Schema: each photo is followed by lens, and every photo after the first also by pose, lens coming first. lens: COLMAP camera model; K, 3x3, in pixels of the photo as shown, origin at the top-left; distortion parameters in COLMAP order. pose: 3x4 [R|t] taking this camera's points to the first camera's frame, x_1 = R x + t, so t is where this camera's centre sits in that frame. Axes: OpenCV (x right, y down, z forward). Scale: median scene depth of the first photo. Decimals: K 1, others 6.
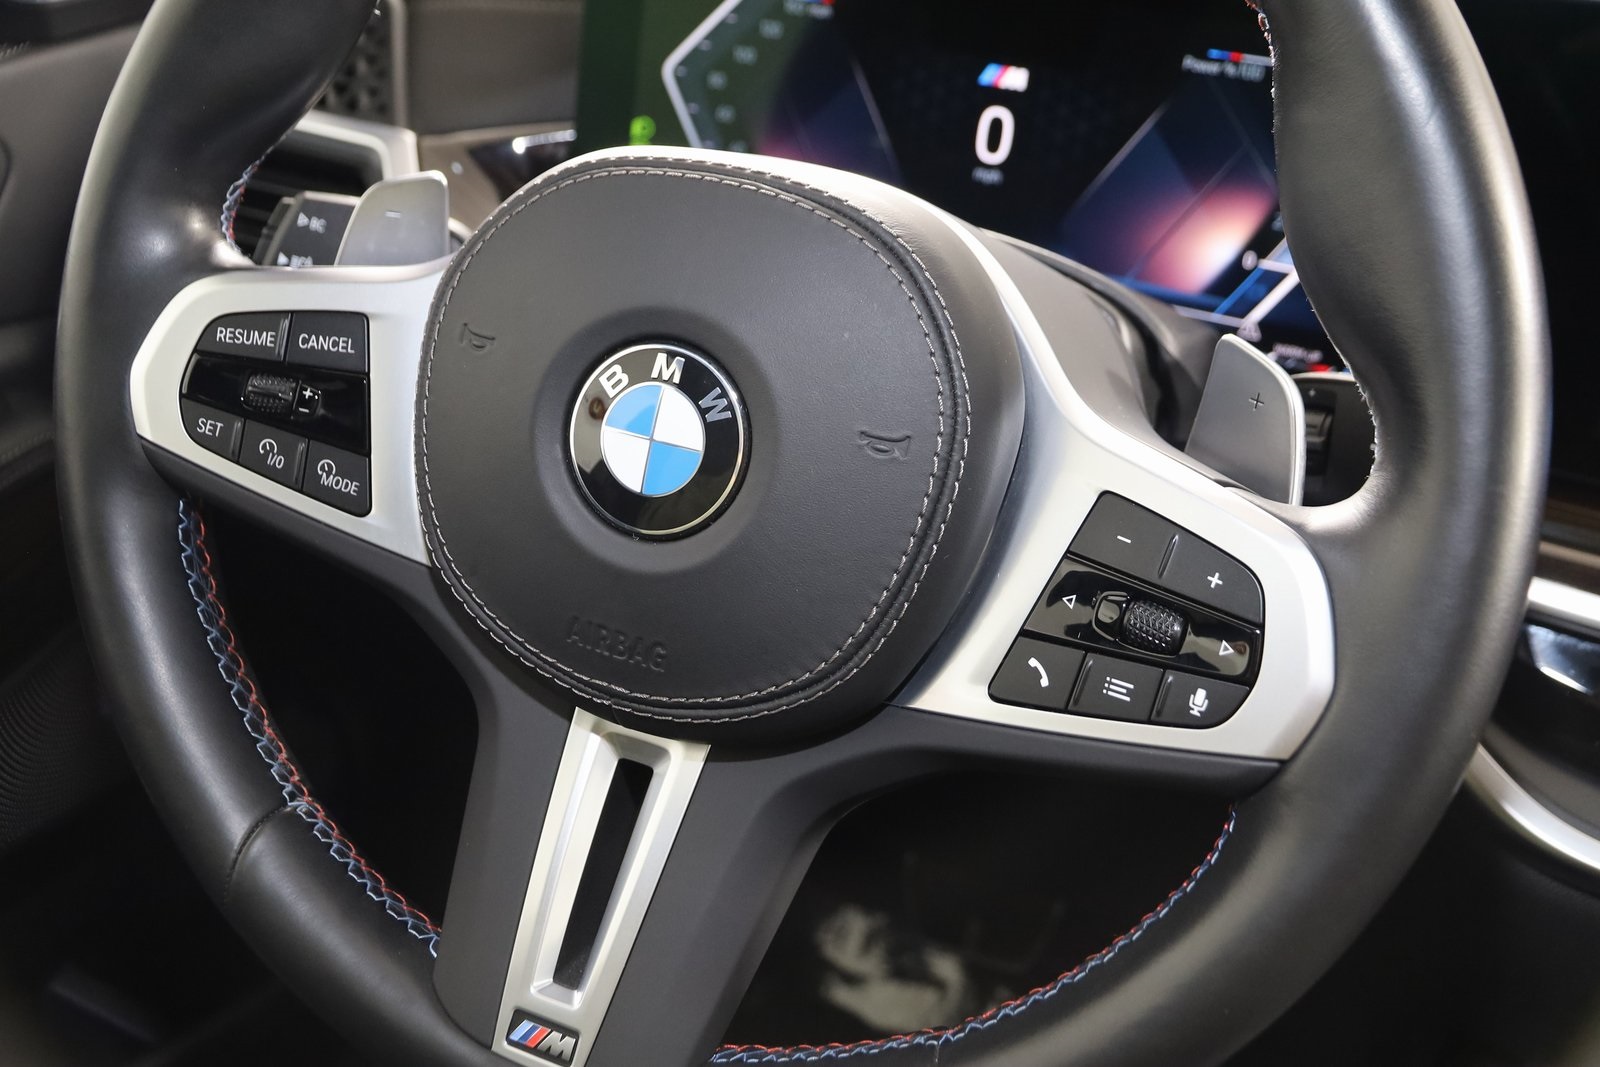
lens RADIAL K [[1017.2, 0, 799.5], [0, 1017.2, 509.9], [0, 0, 1]] dist [0.003403, 0.001308]
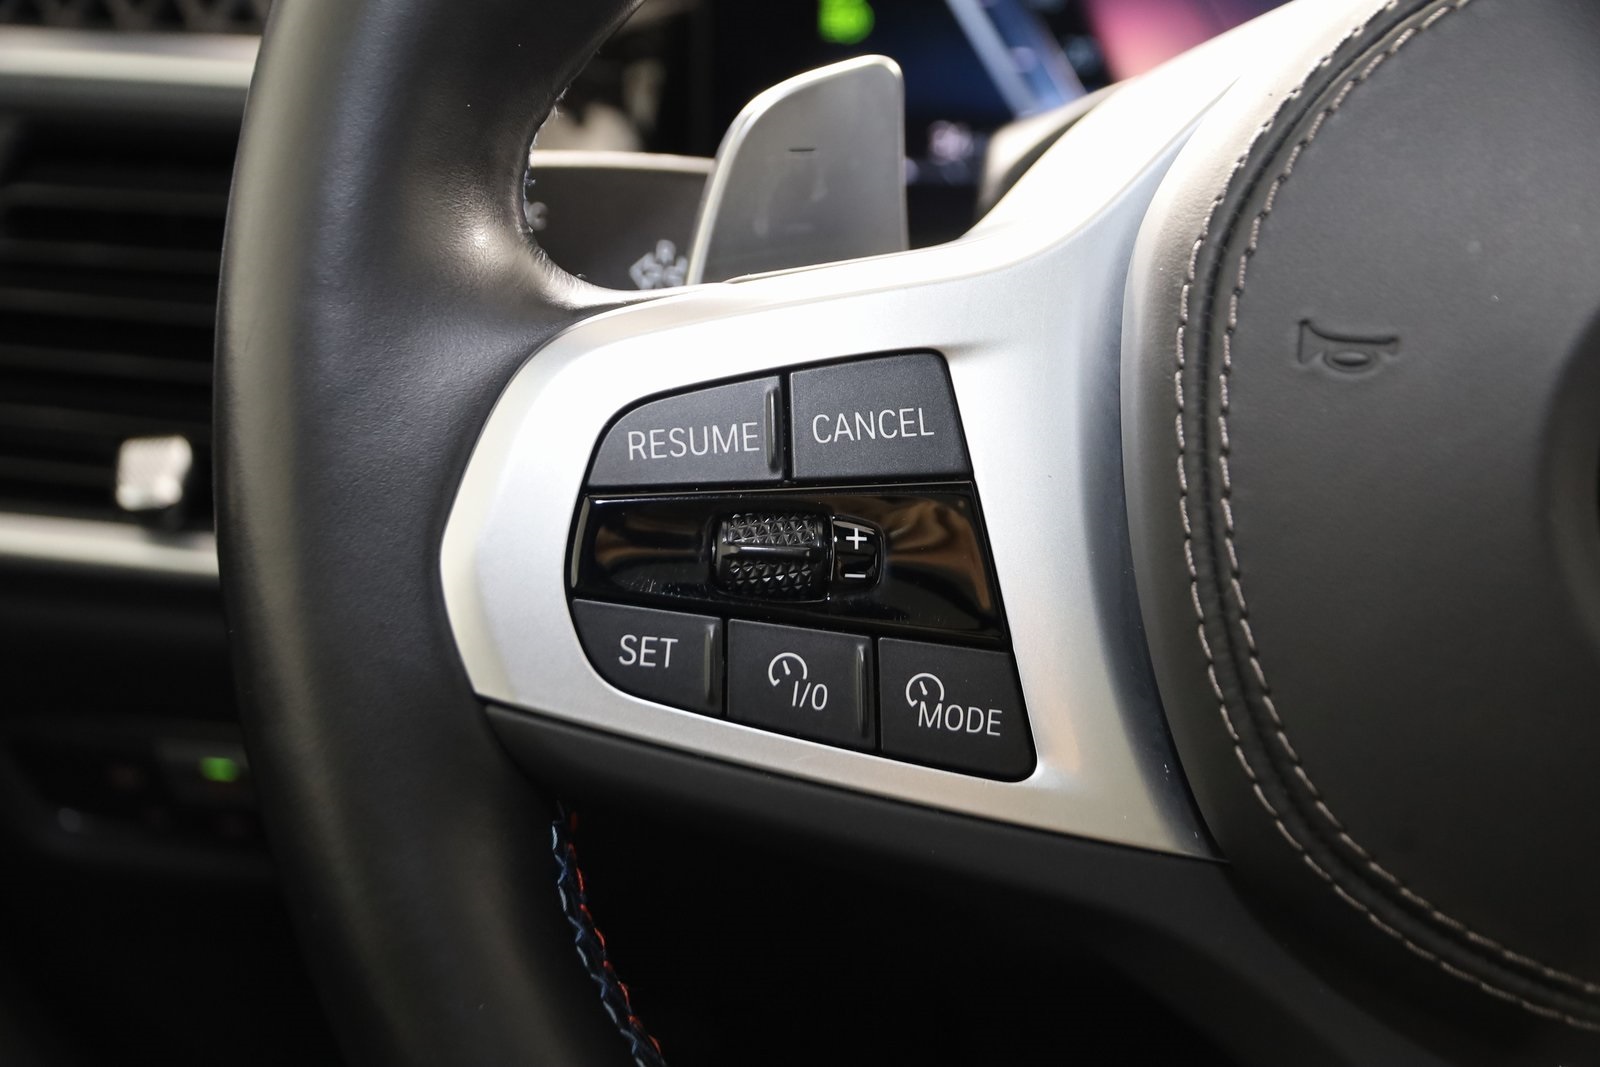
lens RADIAL K [[1657.7, 0, 801.3], [0, 1657.7, 542.8], [0, 0, 1]] dist [0.009115, 0.000000]
pose [[0.973991, -0.175852, 0.142891, -0.631755], [0.180028, 0.983519, -0.016742, -0.107396], [-0.137592, 0.042031, 0.989597, 0.267125]]
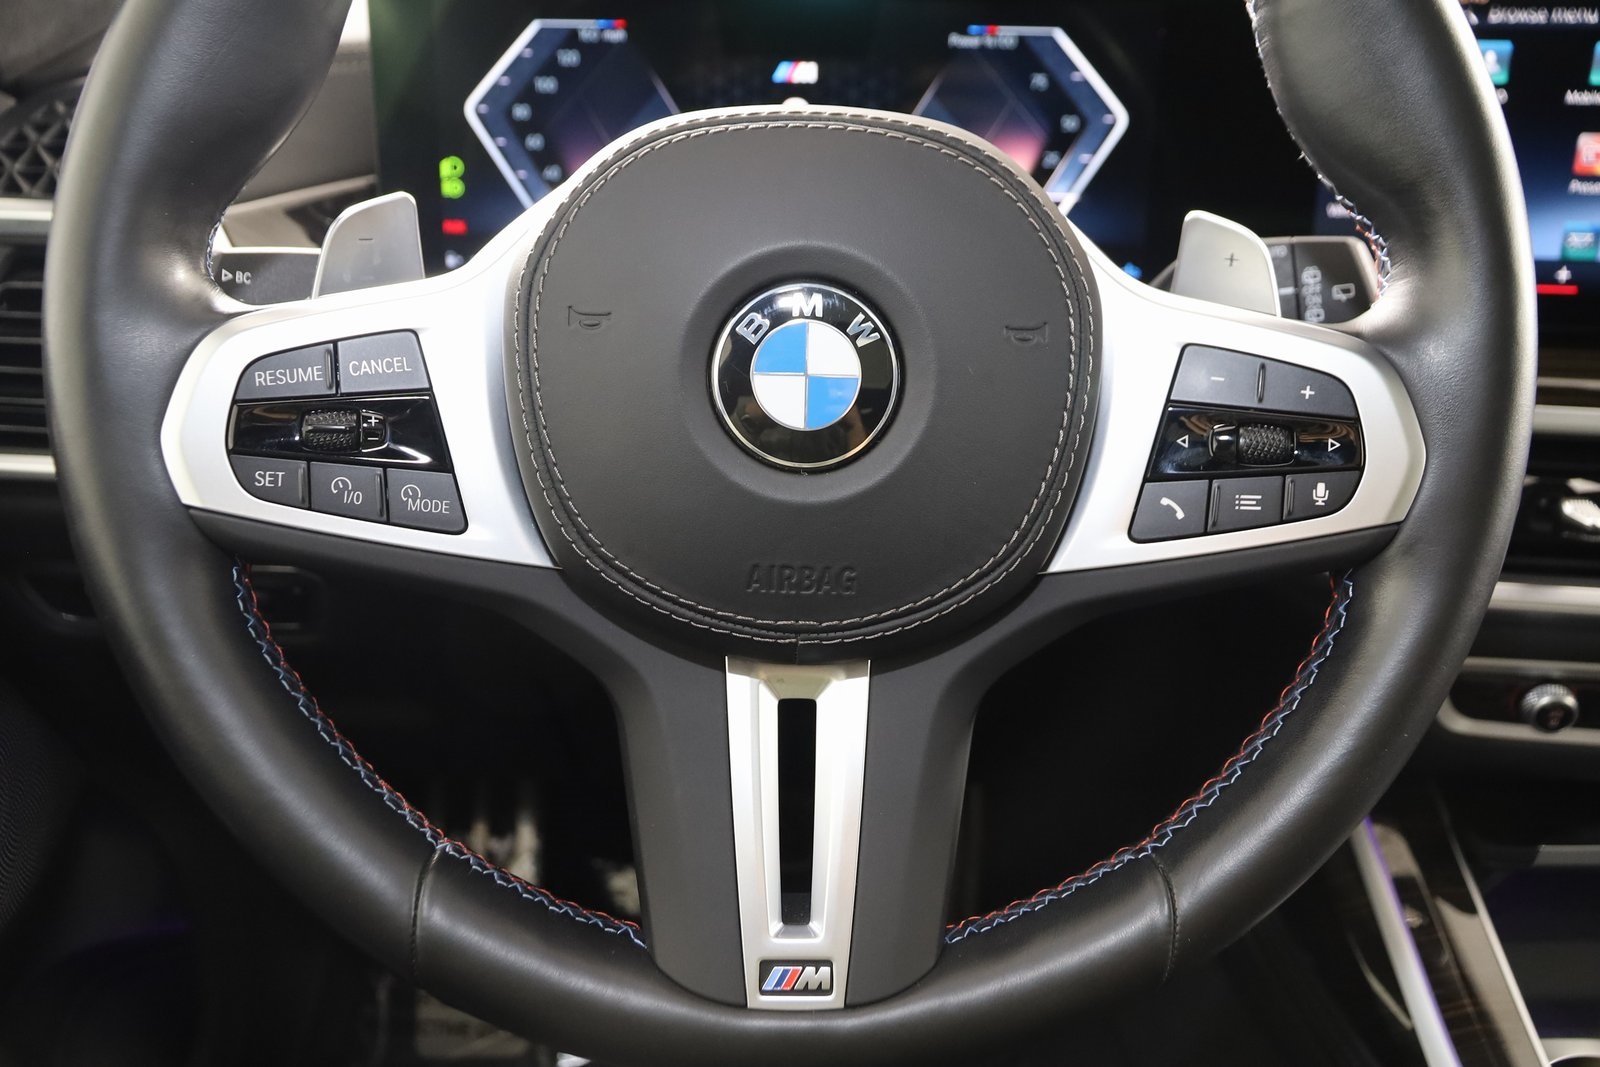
lens RADIAL K [[887.8, 0, 683.2], [0, 887.8, 509.1], [0, 0, 1]] dist [-0.016783, -0.000400]
pose [[0.947081, -0.220106, 0.233646, -0.431351], [0.223028, 0.974709, 0.014183, 0.019546], [-0.230859, 0.038677, 0.972218, 0.133649]]
